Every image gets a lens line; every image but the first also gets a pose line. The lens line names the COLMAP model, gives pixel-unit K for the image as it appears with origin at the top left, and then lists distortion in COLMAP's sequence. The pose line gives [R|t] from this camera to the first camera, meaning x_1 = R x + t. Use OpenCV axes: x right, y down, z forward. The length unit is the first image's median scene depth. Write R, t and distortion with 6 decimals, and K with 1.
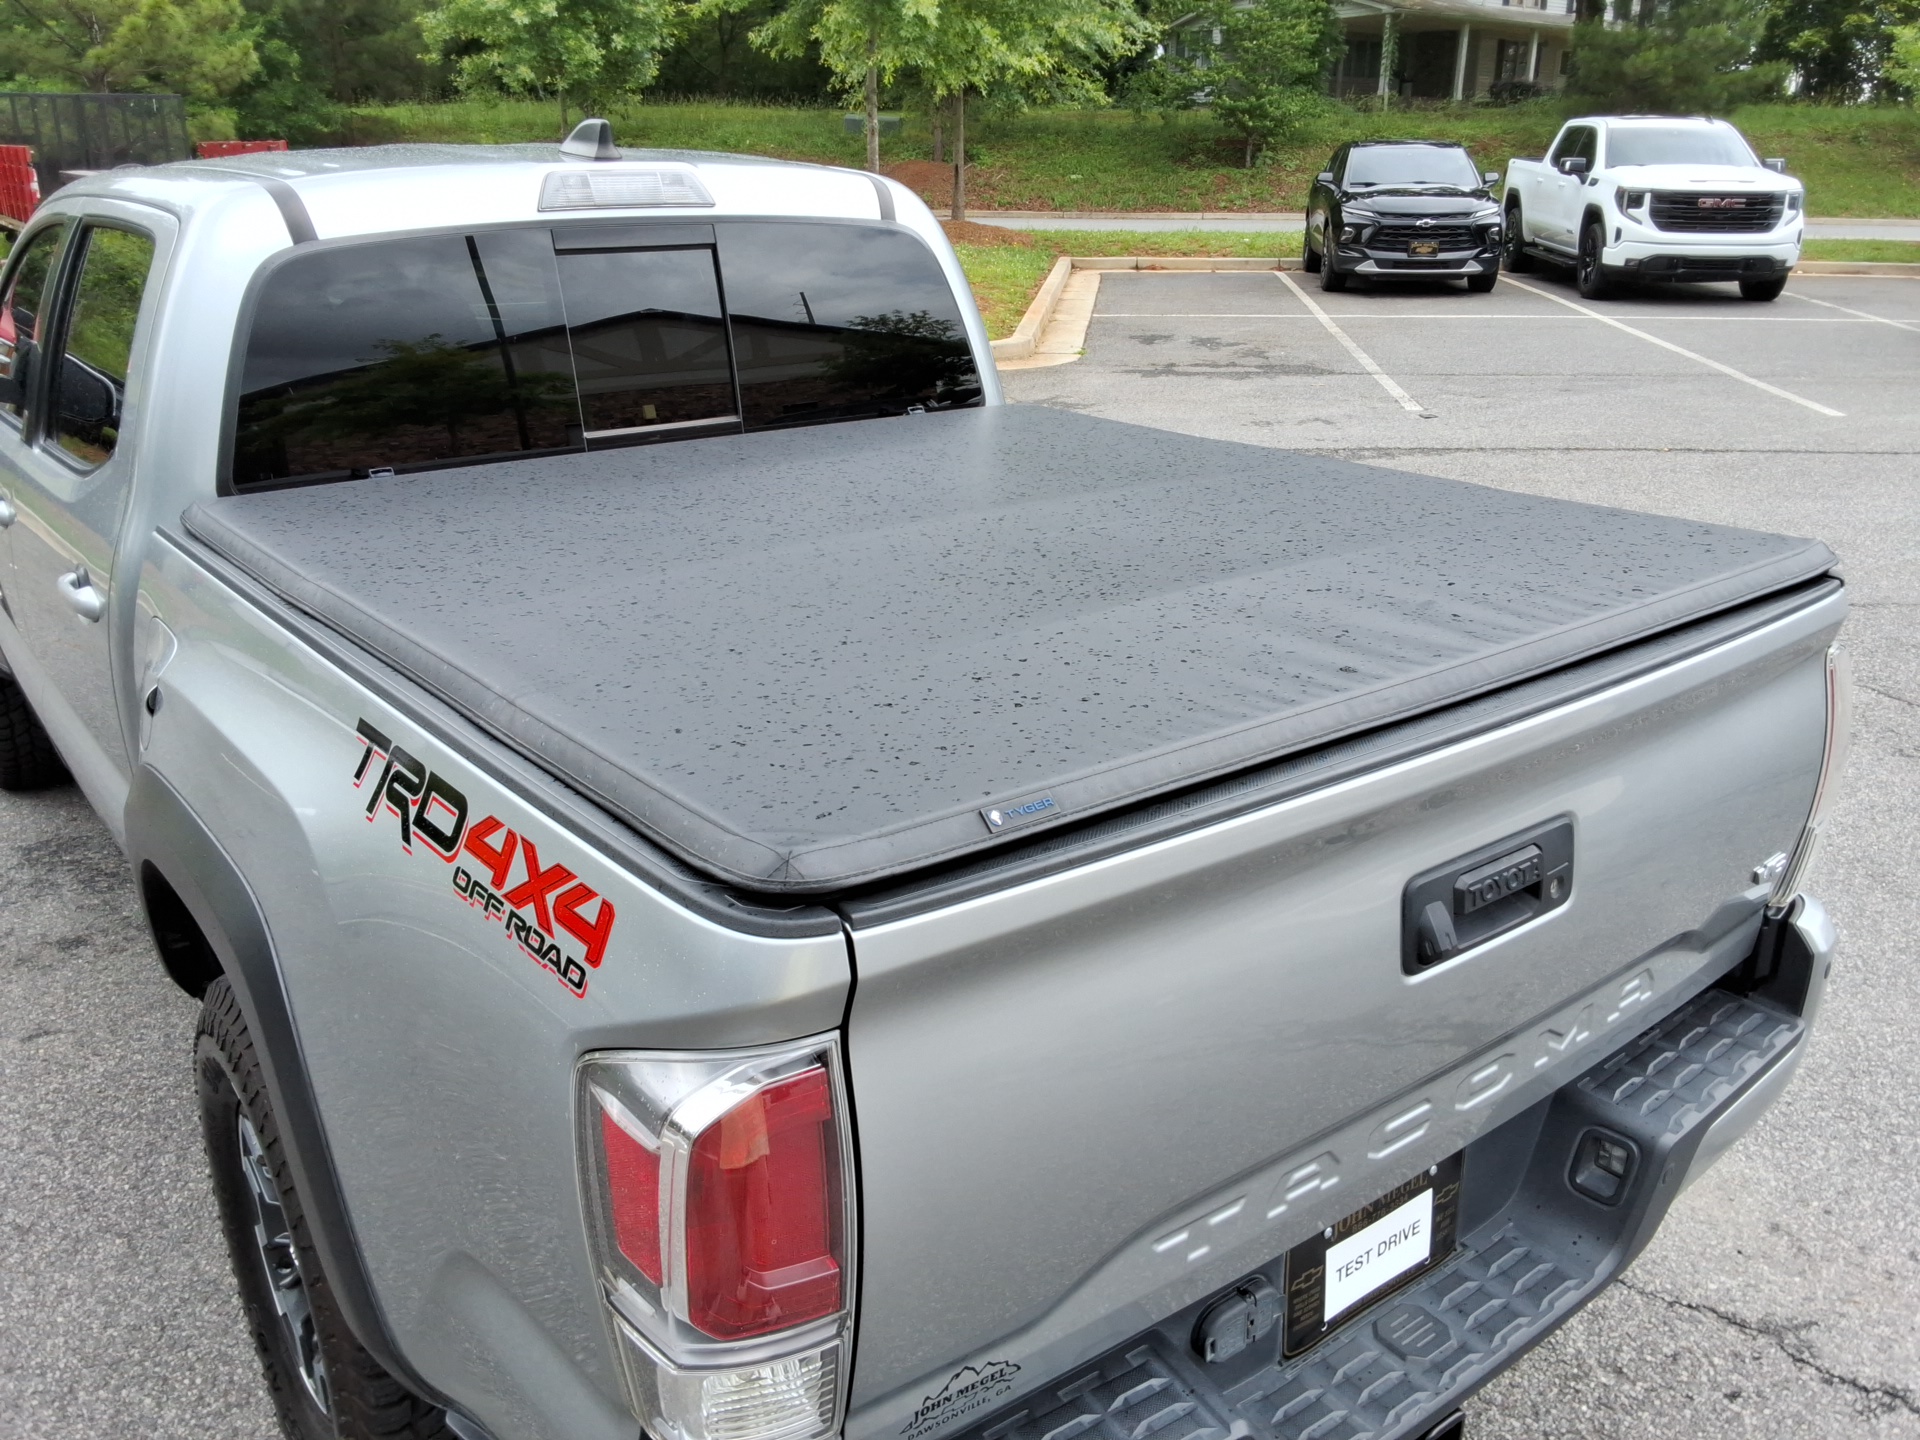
lens RADIAL K [[1557.0, 0, 976.0], [0, 1557.0, 701.1], [0, 0, 1]] dist [0.114418, -0.179949]
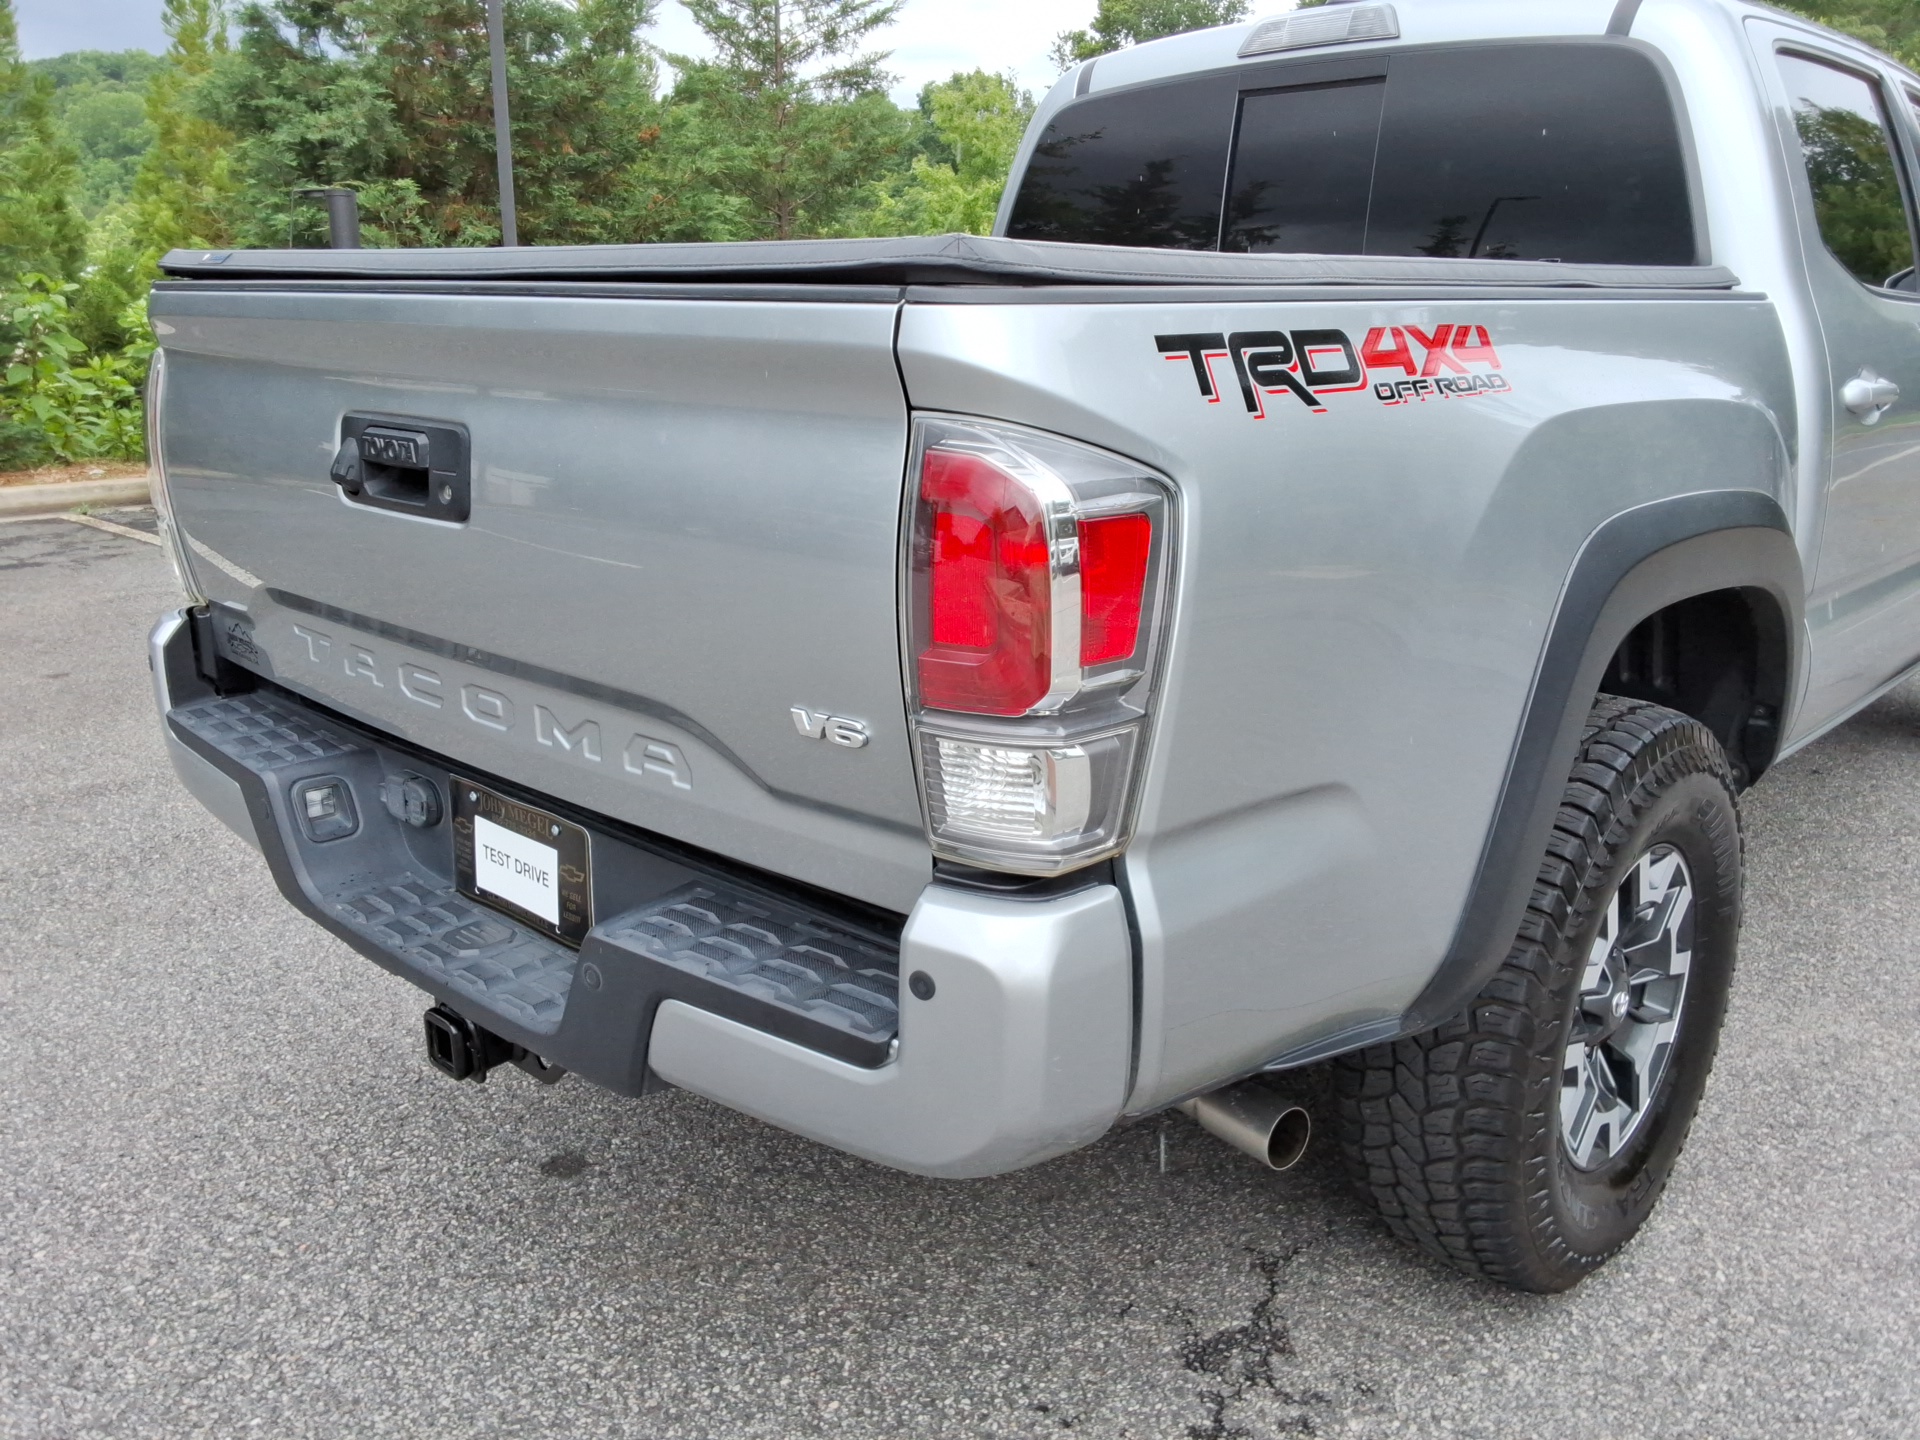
lens RADIAL K [[1557.0, 0, 963.2], [0, 1557.0, 696.4], [0, 0, 1]] dist [0.114418, -0.179949]
pose [[-0.106892, -0.243668, 0.963950, -1.034301], [0.324232, 0.907965, 0.265469, -0.057330], [-0.939919, 0.340920, -0.018049, 1.016278]]
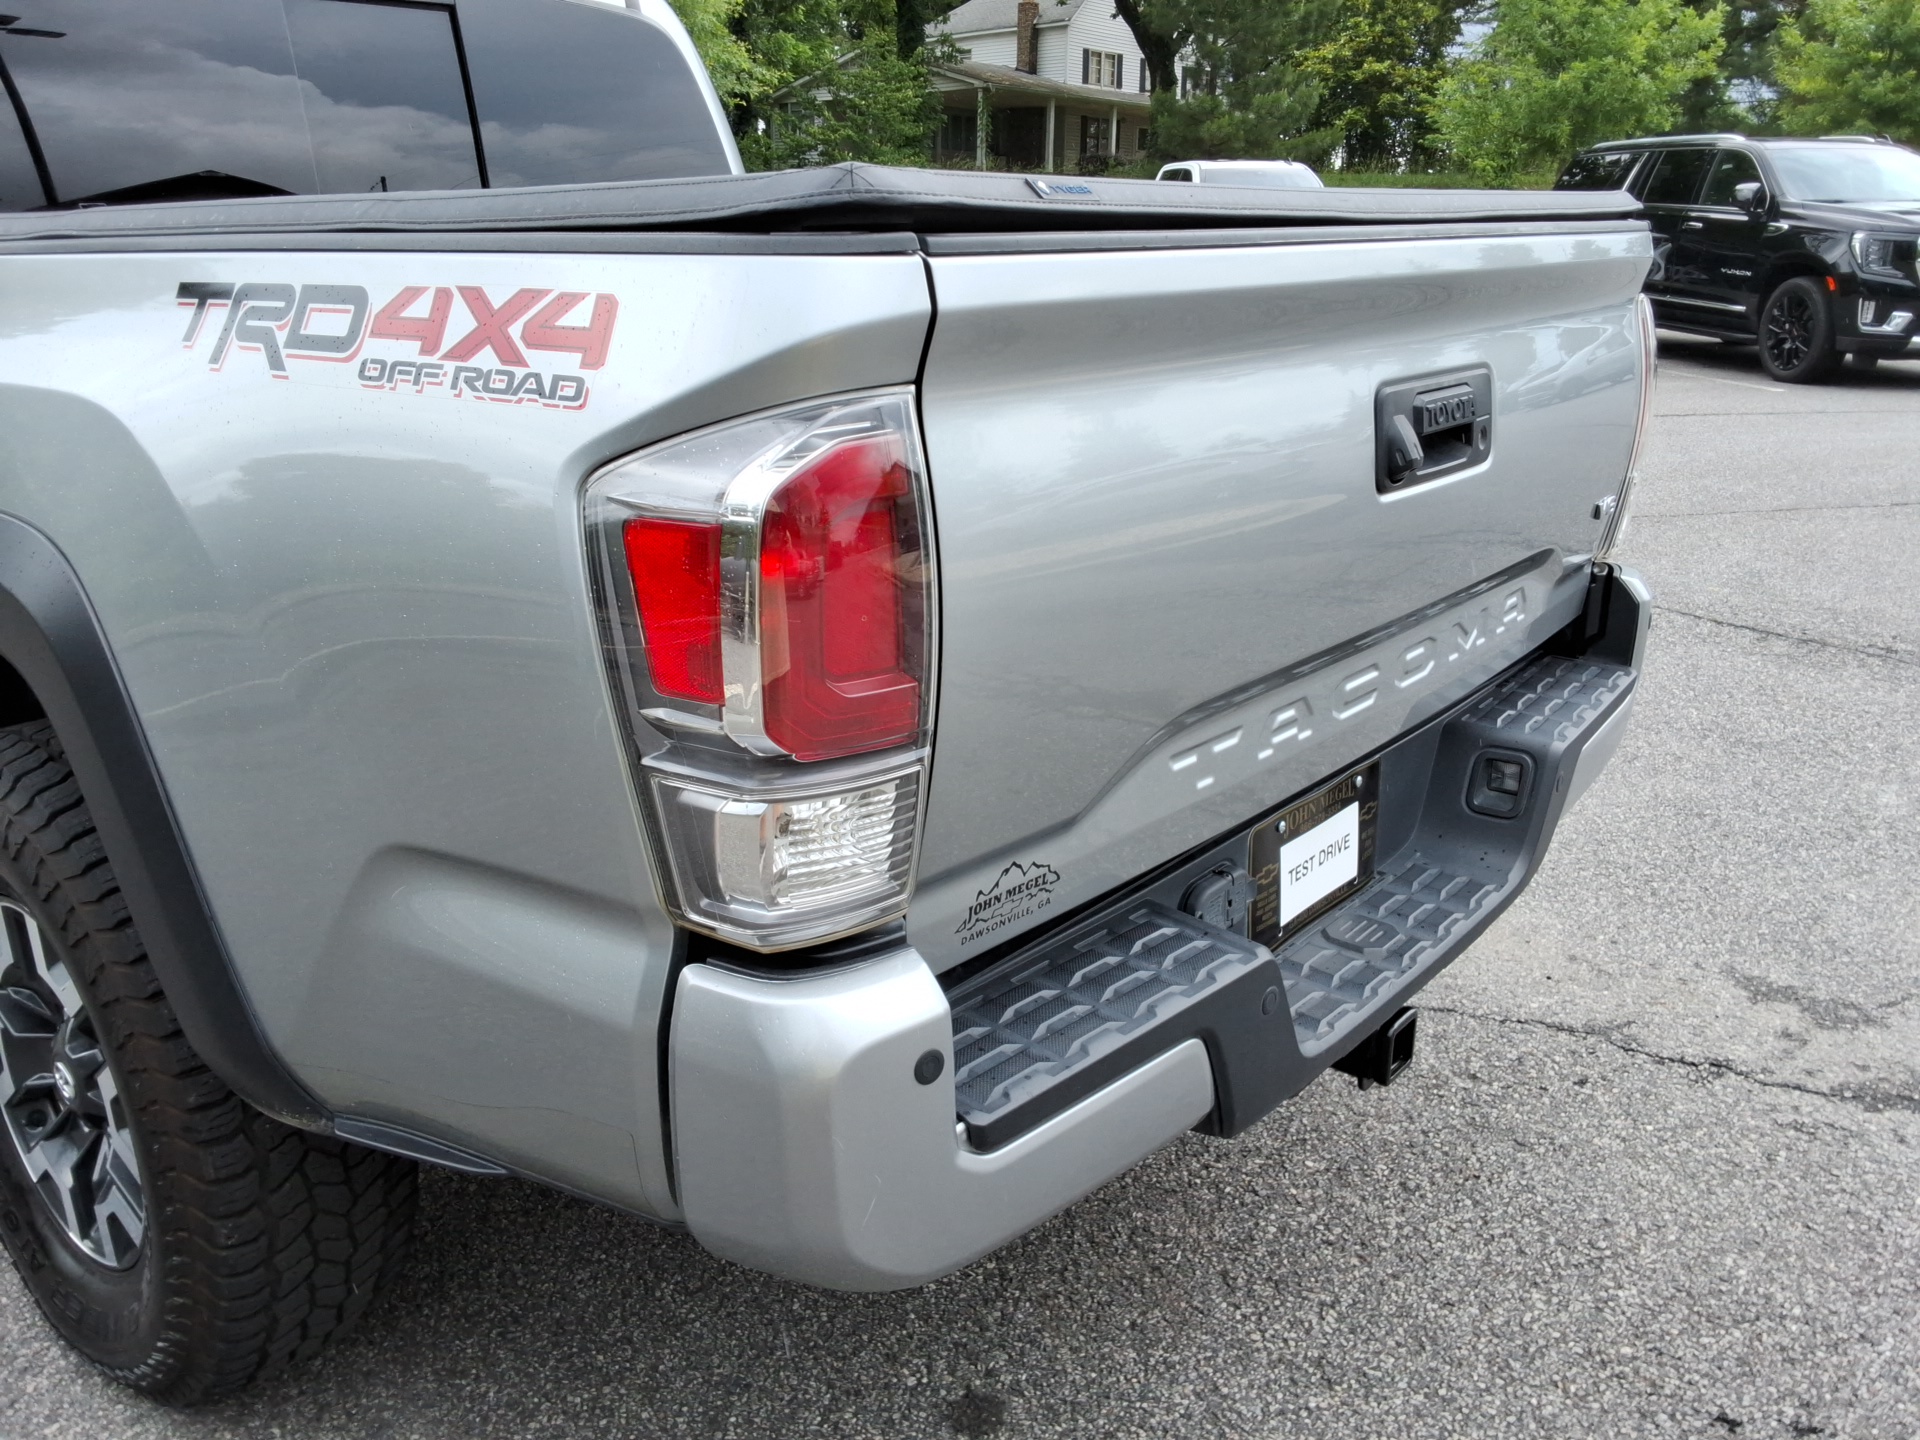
lens RADIAL K [[1557.0, 0, 980.5], [0, 1557.0, 698.1], [0, 0, 1]] dist [0.114418, -0.179949]
pose [[0.971233, -0.069583, 0.227740, -0.161156], [0.080547, 0.995980, -0.039199, 0.259085], [-0.224097, 0.056415, 0.972933, 0.086491]]
